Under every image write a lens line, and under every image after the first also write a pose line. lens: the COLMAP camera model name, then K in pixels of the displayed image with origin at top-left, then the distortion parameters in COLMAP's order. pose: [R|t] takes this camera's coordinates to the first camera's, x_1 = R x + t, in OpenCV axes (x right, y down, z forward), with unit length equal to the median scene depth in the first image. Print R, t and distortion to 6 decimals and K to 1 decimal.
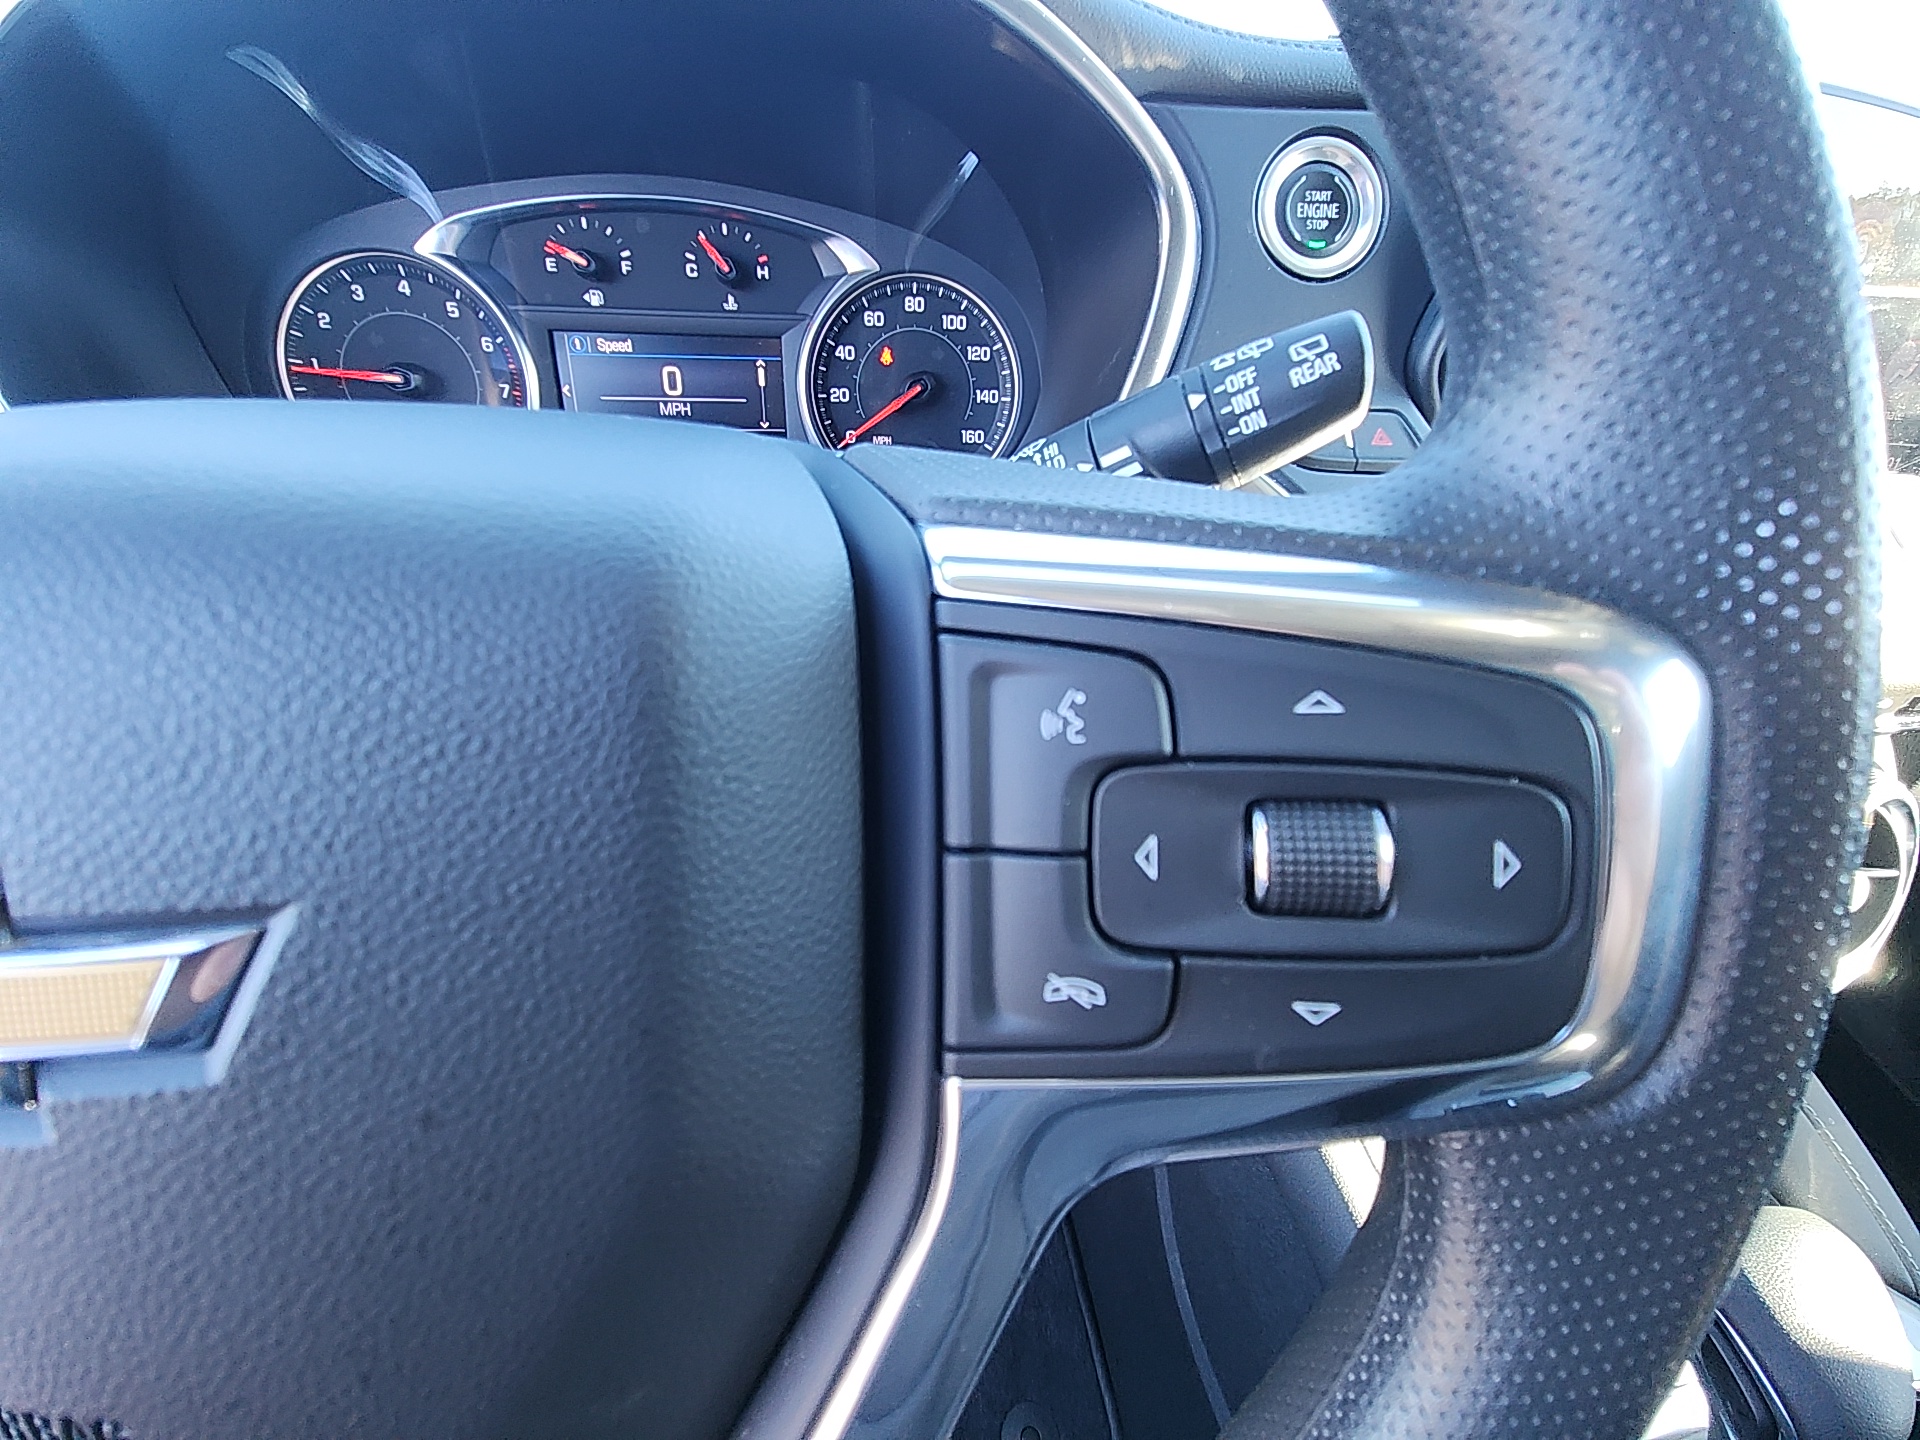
lens RADIAL K [[768.9, 0, 952.9], [0, 768.9, 709.0], [0, 0, 1]] dist [0.001902, -0.000261]
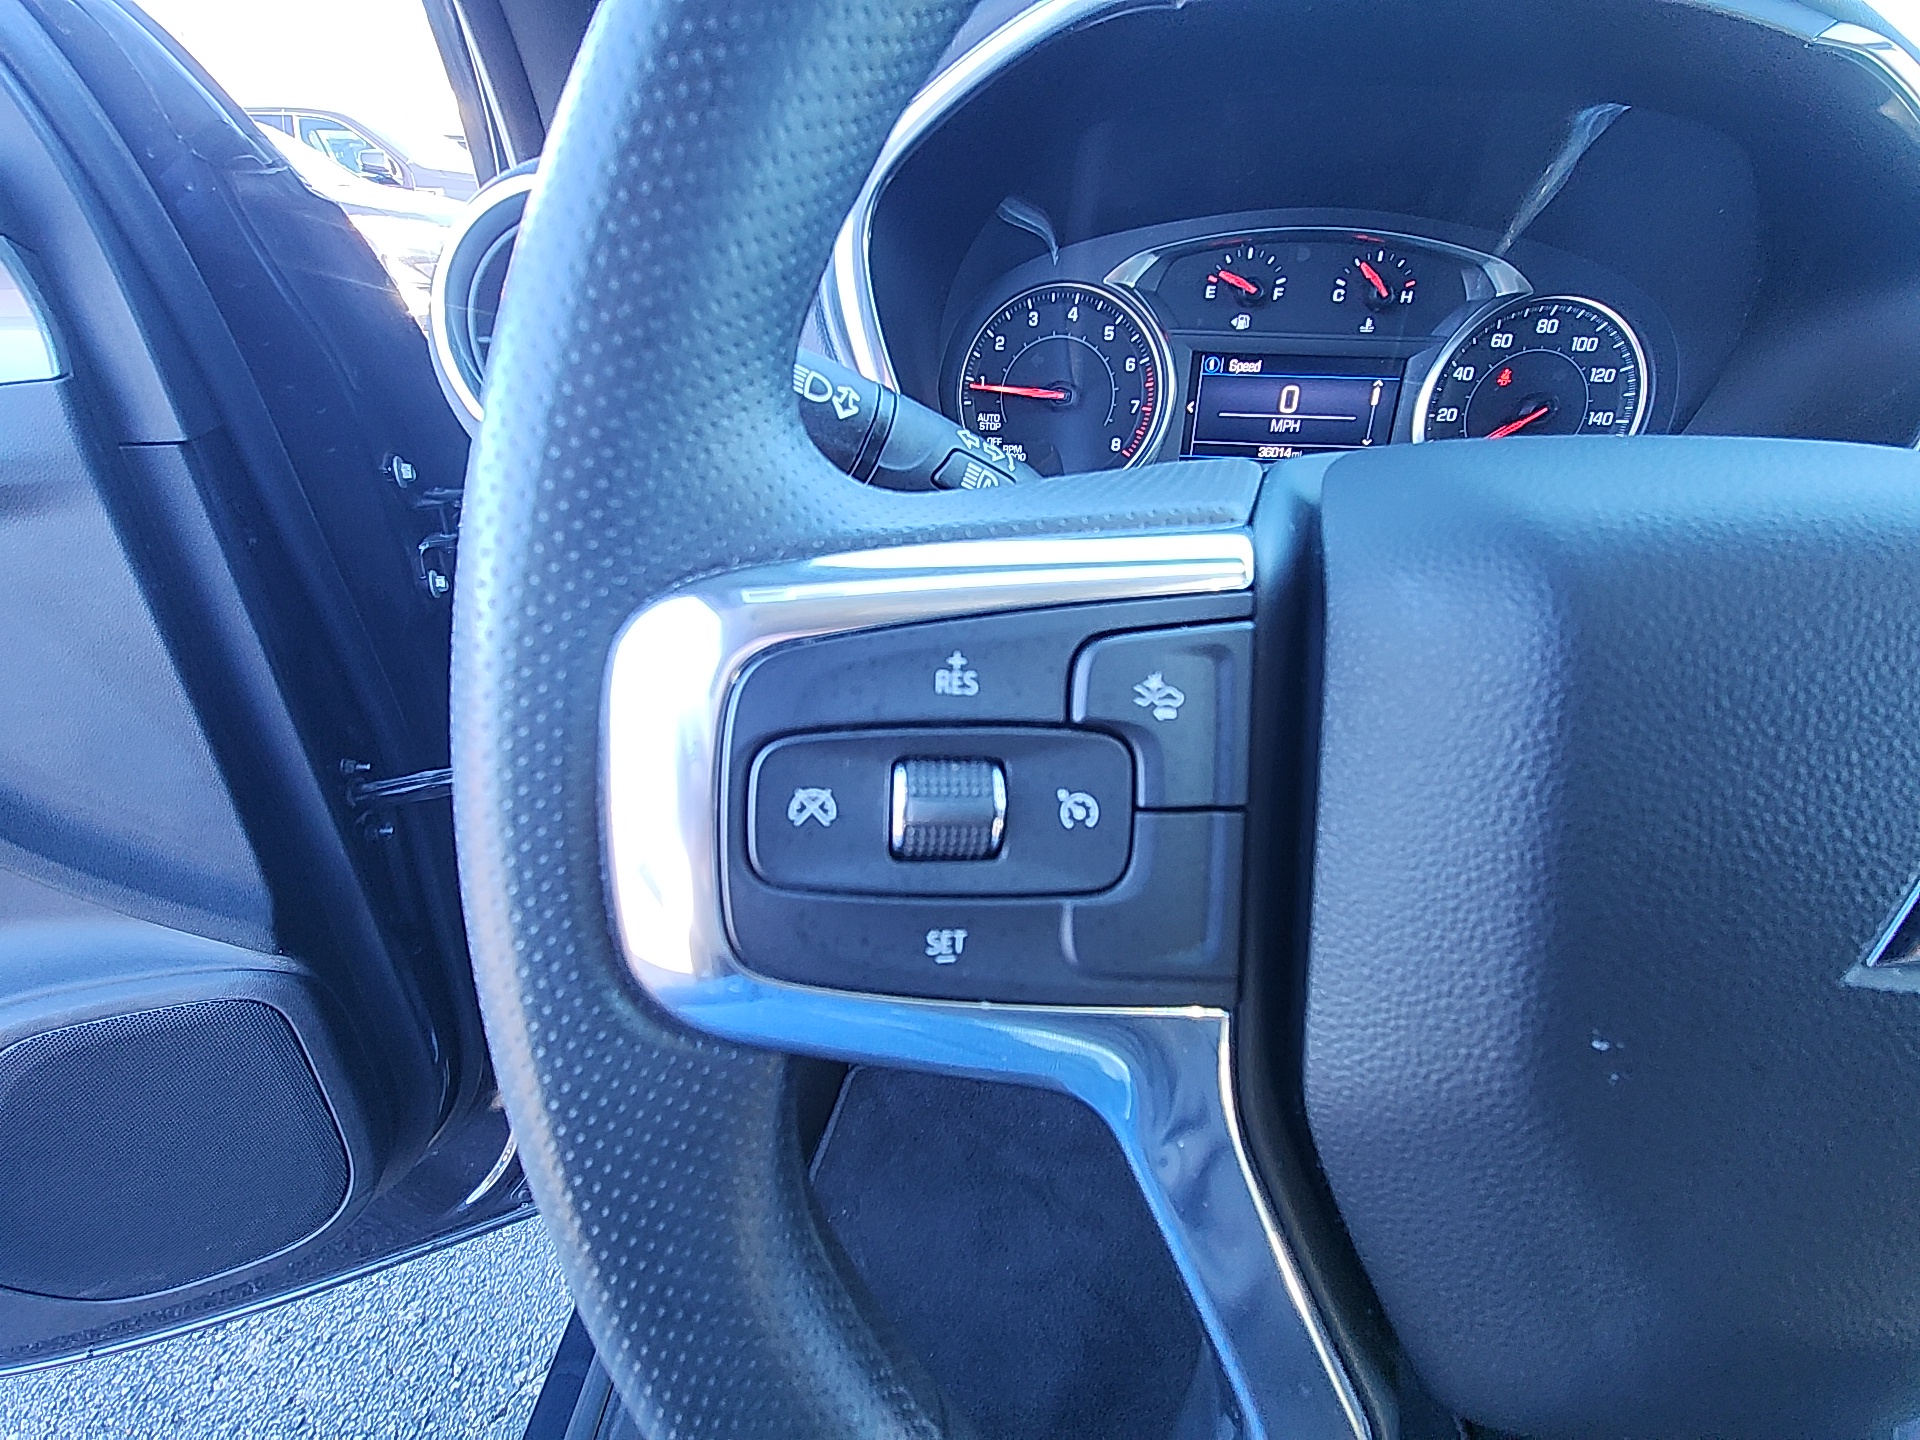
lens RADIAL K [[767.3, 0, 951.3], [0, 767.3, 704.7], [0, 0, 1]] dist [0.005010, -0.000110]
pose [[0.983346, 0.080318, -0.163035, -0.659645], [-0.082043, 0.996621, -0.003862, 0.037589], [0.162174, 0.017174, 0.986613, -0.120596]]
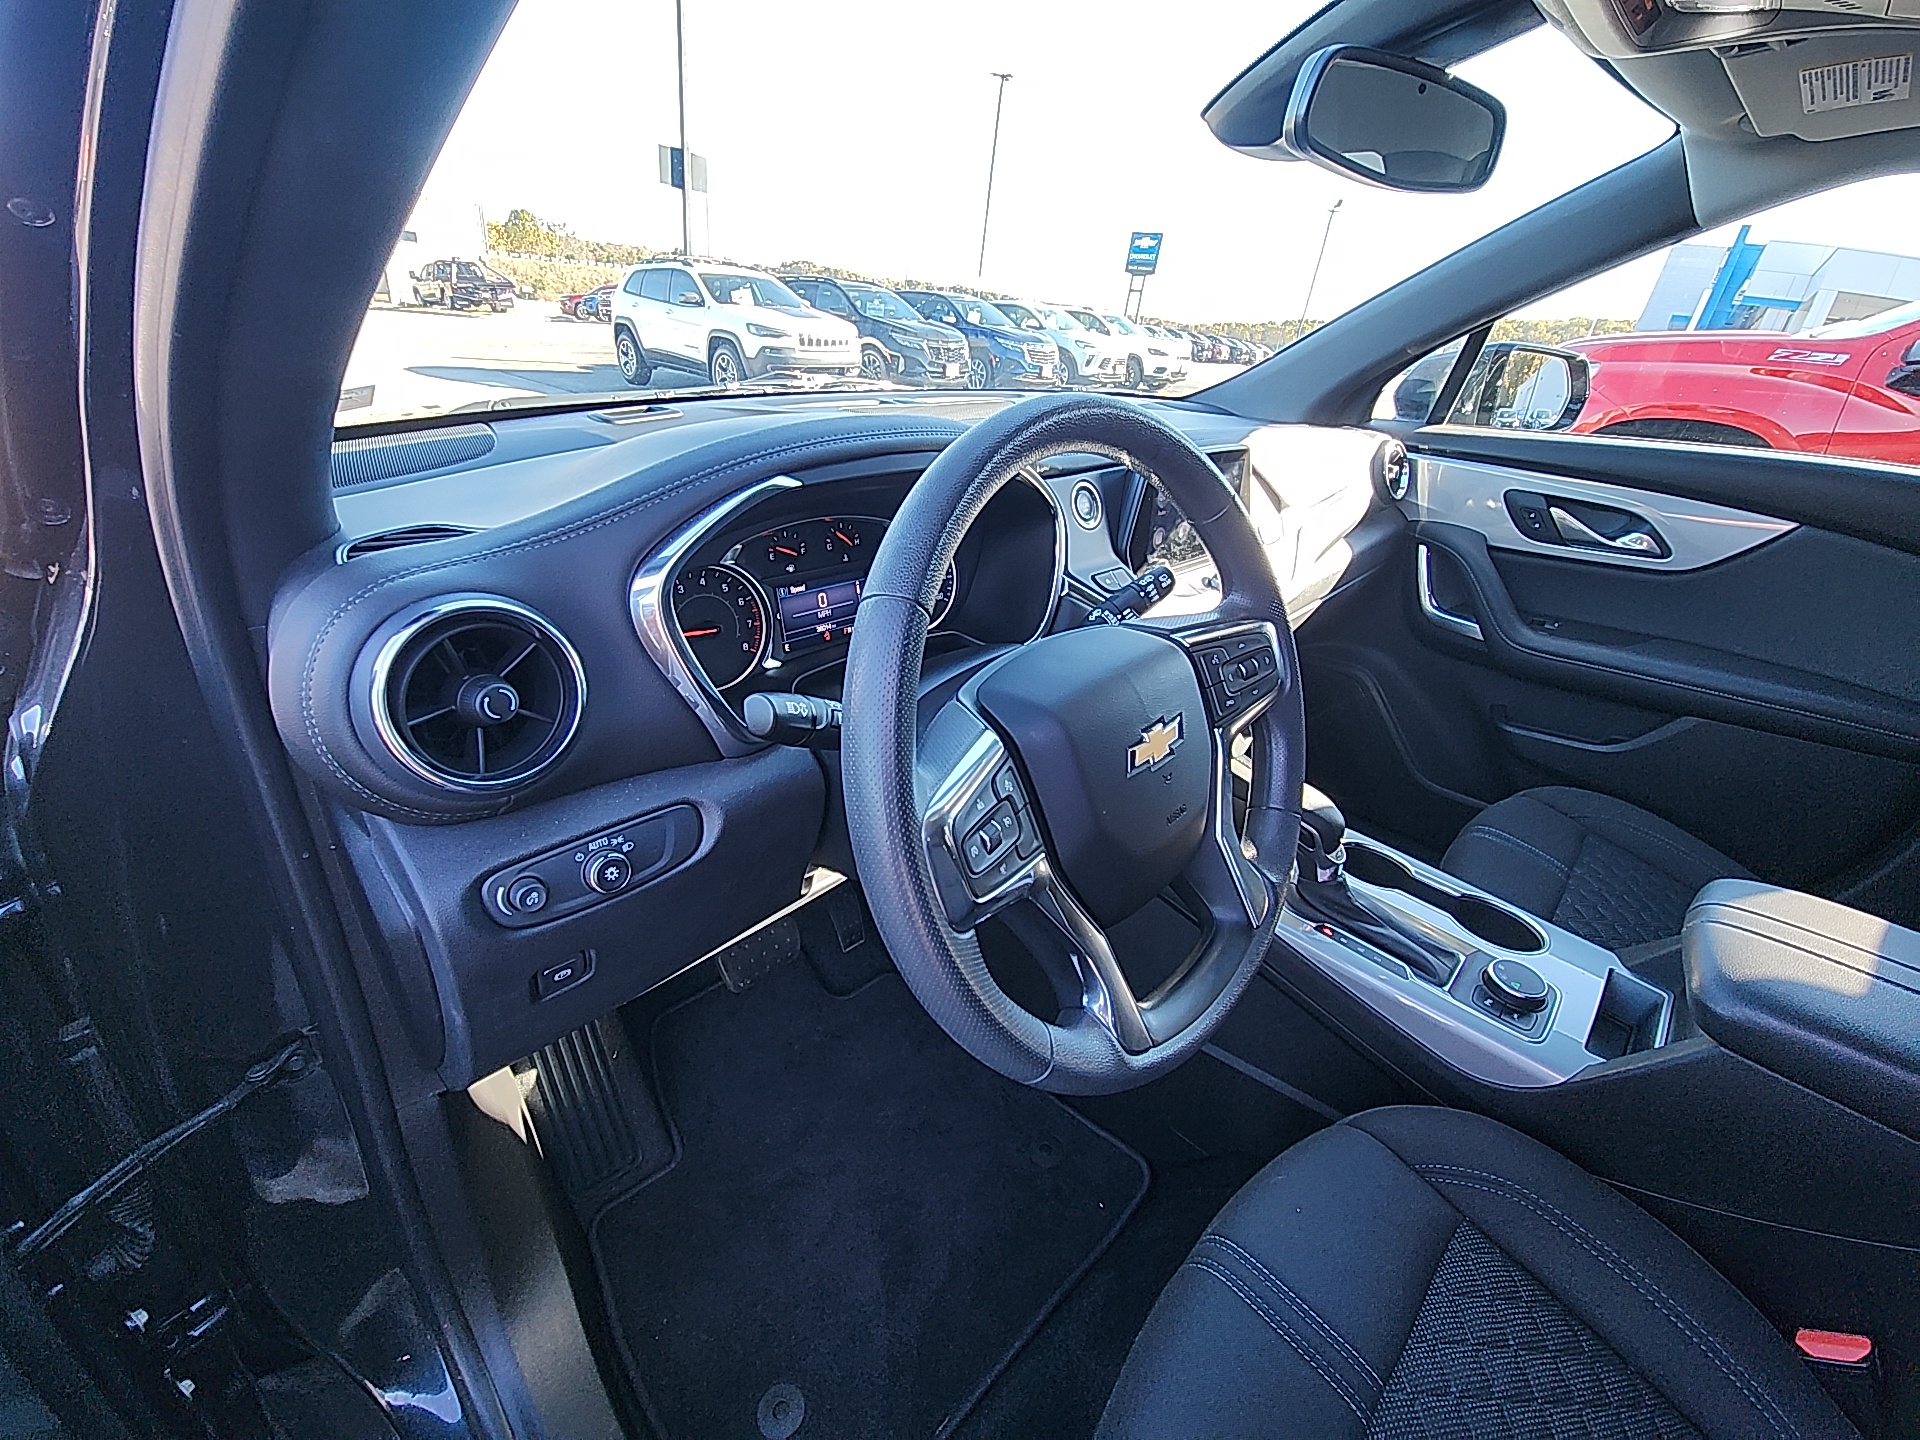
lens RADIAL K [[770.9, 0, 950.7], [0, 770.9, 704.5], [0, 0, 1]] dist [0.010894, -0.008584]
pose [[0.784902, -0.267521, 0.558893, -1.347408], [0.308831, 0.950875, 0.021430, -0.130404], [-0.537171, 0.155783, 0.828963, -0.776627]]
